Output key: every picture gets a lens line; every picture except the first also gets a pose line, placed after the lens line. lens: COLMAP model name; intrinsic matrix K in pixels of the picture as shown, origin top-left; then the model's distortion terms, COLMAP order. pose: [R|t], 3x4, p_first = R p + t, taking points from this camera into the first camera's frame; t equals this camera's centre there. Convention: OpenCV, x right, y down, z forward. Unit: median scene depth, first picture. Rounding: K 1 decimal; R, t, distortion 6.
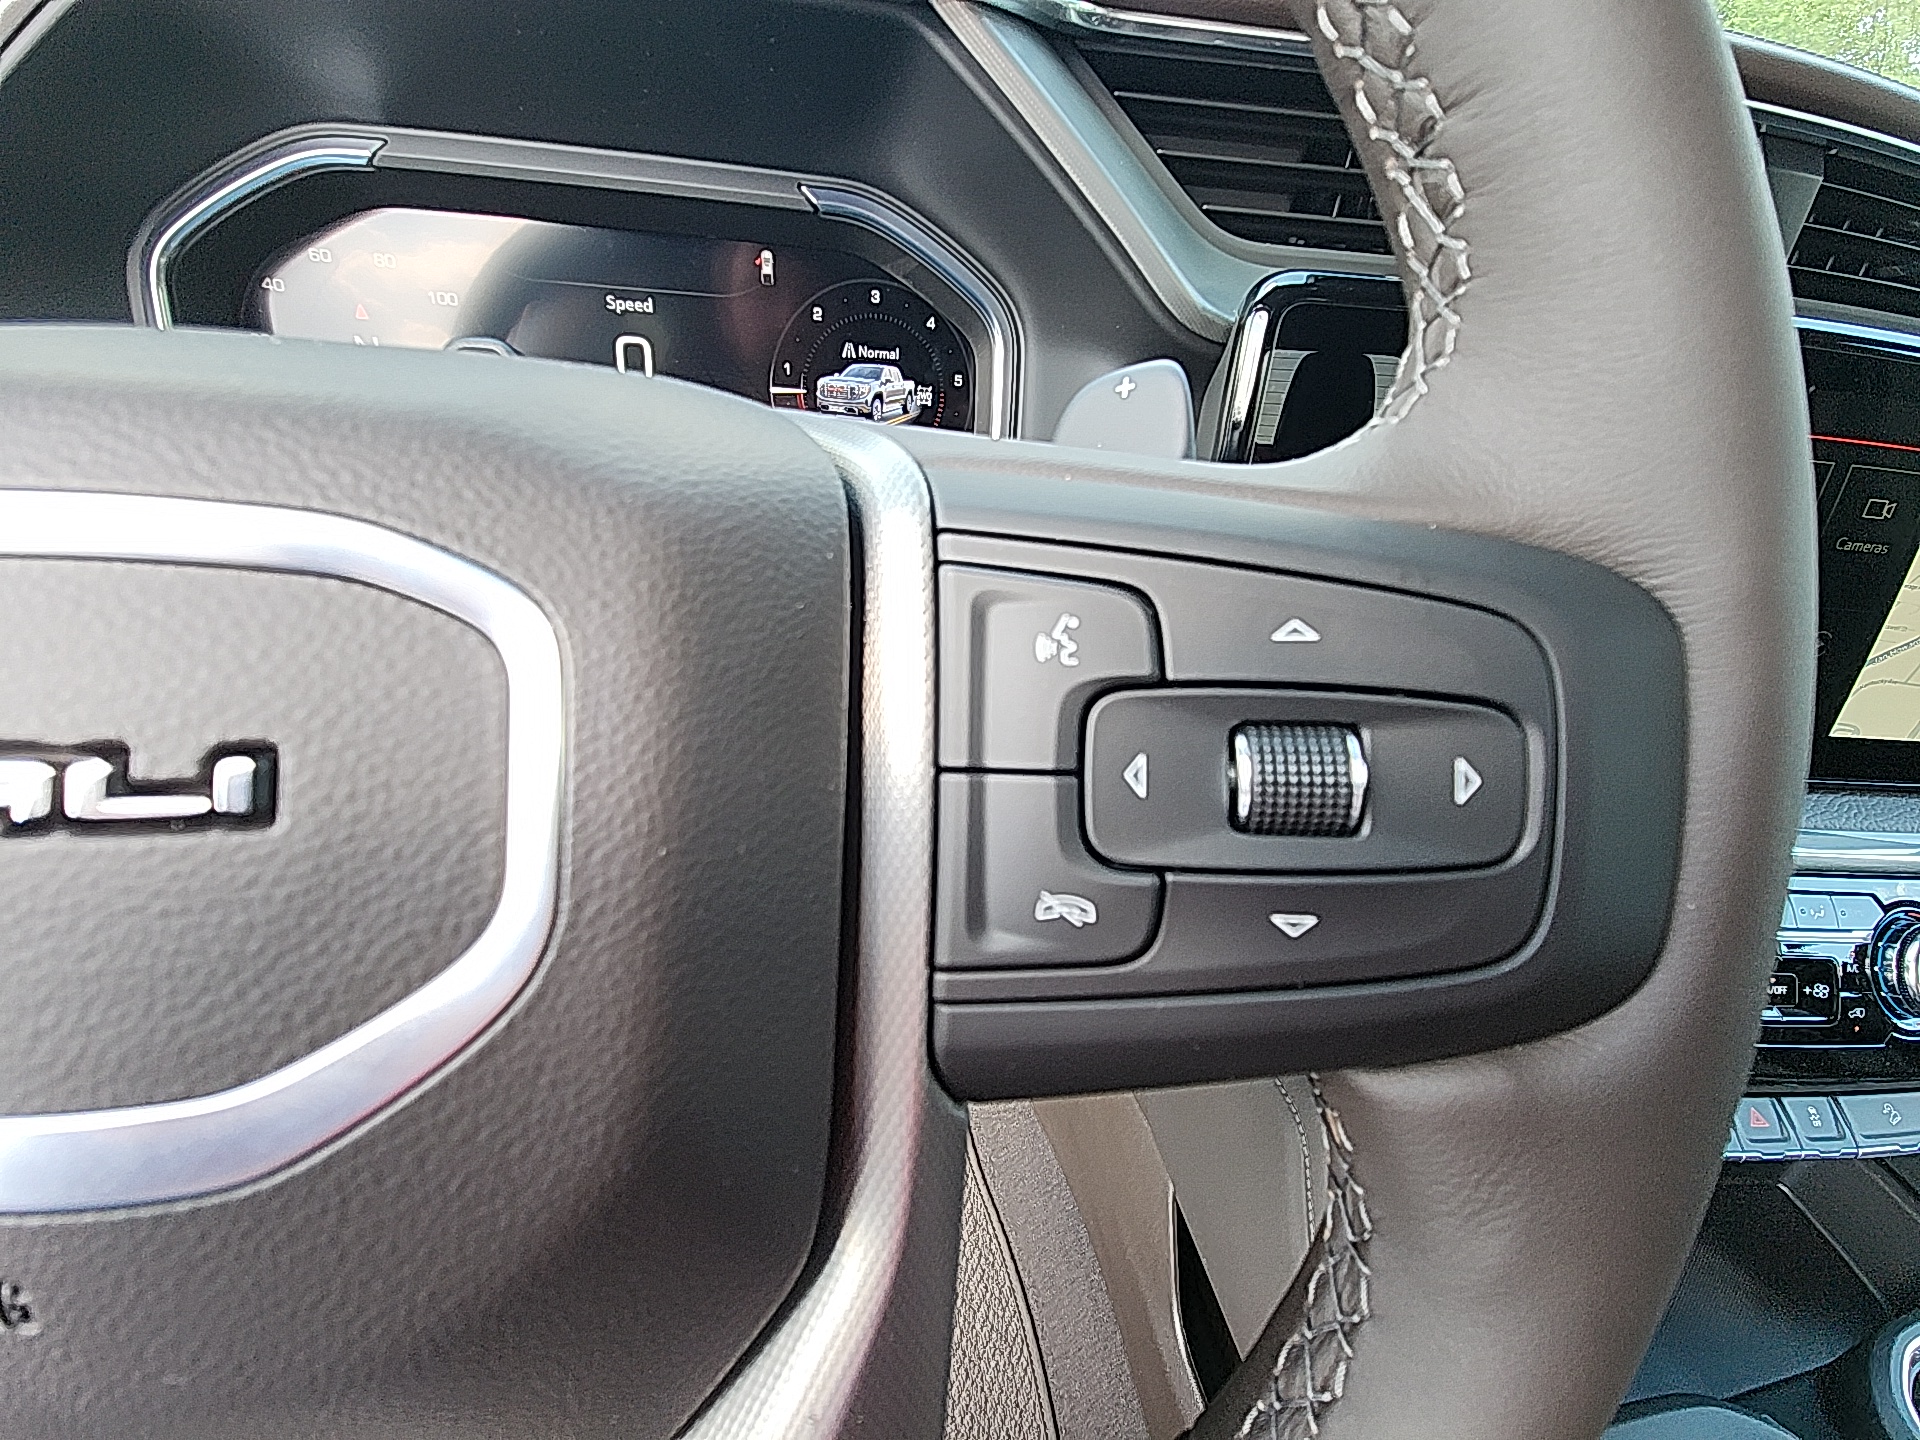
lens RADIAL K [[773.0, 0, 959.7], [0, 773.0, 708.1], [0, 0, 1]] dist [0.010270, -0.008700]
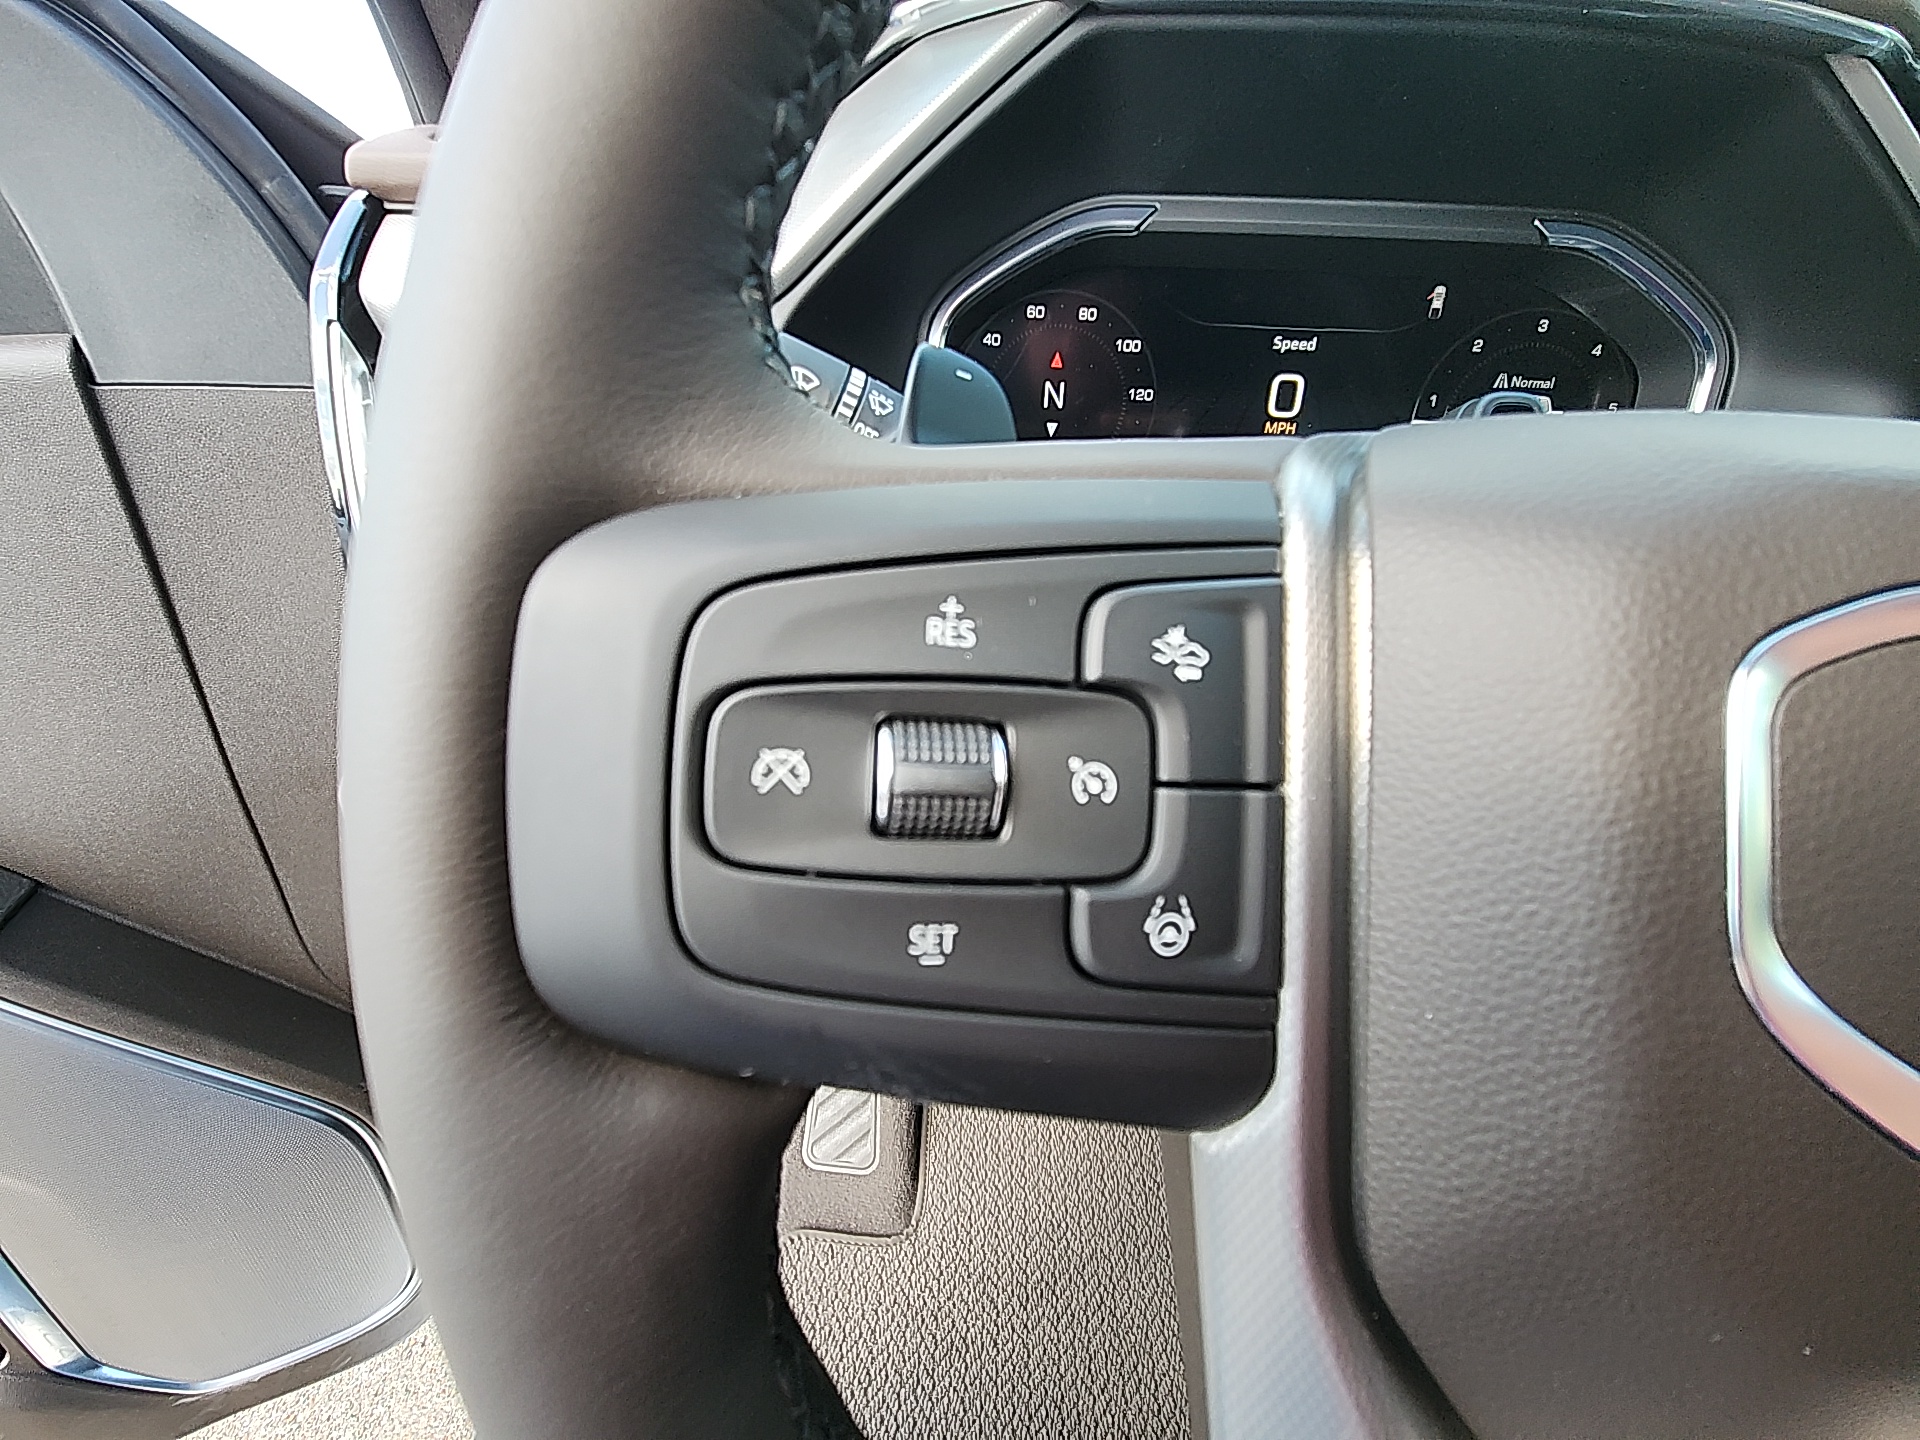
lens RADIAL K [[773.0, 0, 955.4], [0, 773.0, 708.2], [0, 0, 1]] dist [0.010270, -0.008700]
pose [[0.977971, 0.060966, -0.199638, -0.630423], [-0.063397, 0.997972, -0.005798, 0.003495], [0.198880, 0.018326, 0.979852, -0.102889]]
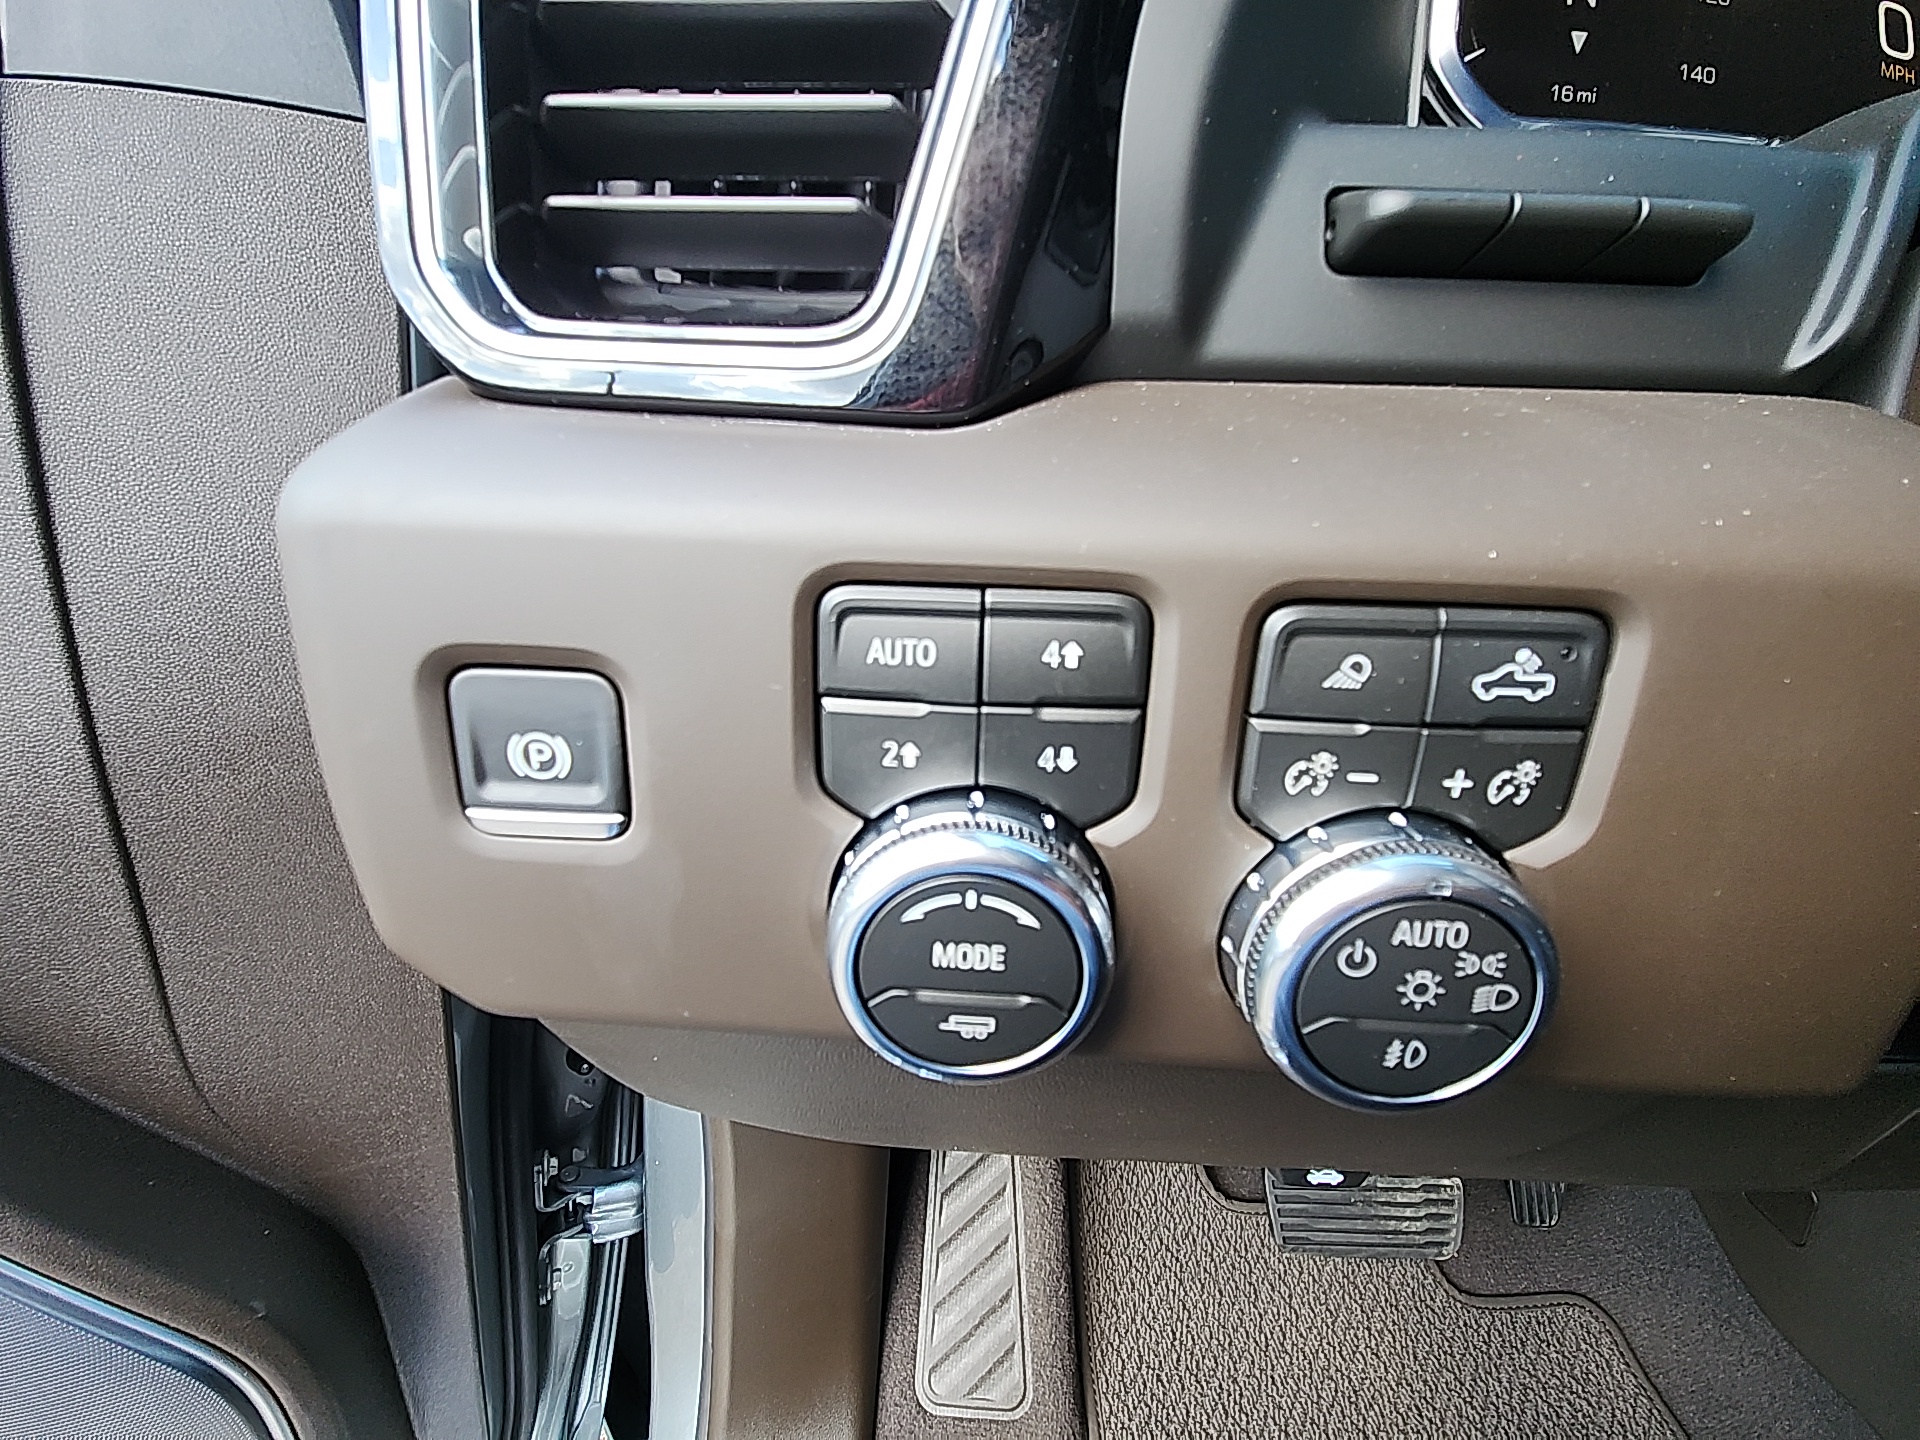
lens RADIAL K [[773.0, 0, 955.6], [0, 773.0, 705.7], [0, 0, 1]] dist [0.010270, -0.008700]
pose [[0.985419, 0.009653, -0.169872, -1.140400], [-0.040776, 0.982693, -0.180696, 0.286916], [0.165188, 0.184988, 0.968758, 0.367252]]
